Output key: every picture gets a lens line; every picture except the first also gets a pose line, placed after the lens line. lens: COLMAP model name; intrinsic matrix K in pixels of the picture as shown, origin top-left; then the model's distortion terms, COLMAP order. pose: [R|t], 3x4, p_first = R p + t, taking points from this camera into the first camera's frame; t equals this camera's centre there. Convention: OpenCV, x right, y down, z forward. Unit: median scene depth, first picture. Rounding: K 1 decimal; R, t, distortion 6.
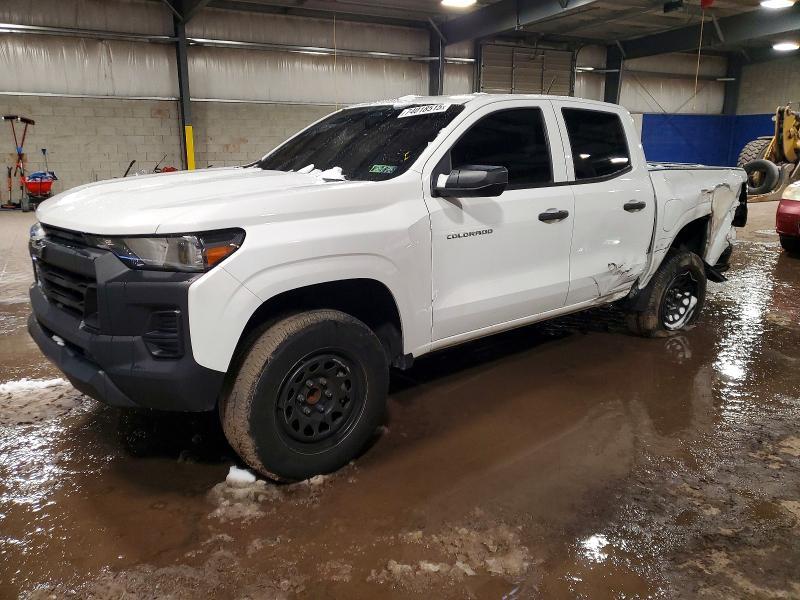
lens RADIAL K [[636.9, 0, 393.6], [0, 636.9, 297.1], [0, 0, 1]] dist [-0.062146, 0.125884]
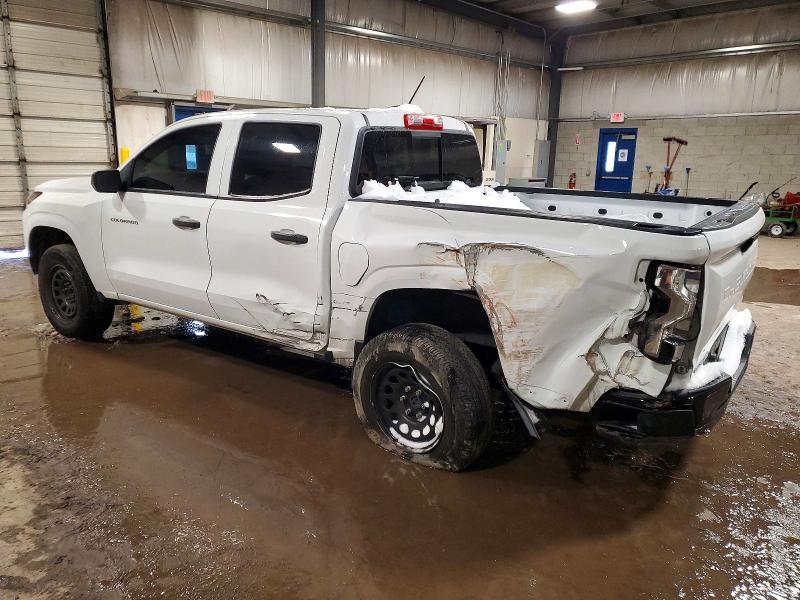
lens RADIAL K [[602.3, 0, 353.1], [0, 602.3, 303.0], [0, 0, 1]] dist [0.000636, 0.036930]
pose [[0.241909, 0.240662, -0.939980, 0.973264], [-0.253298, 0.950824, 0.178251, -0.187749], [0.936654, 0.194974, 0.290972, 0.731419]]
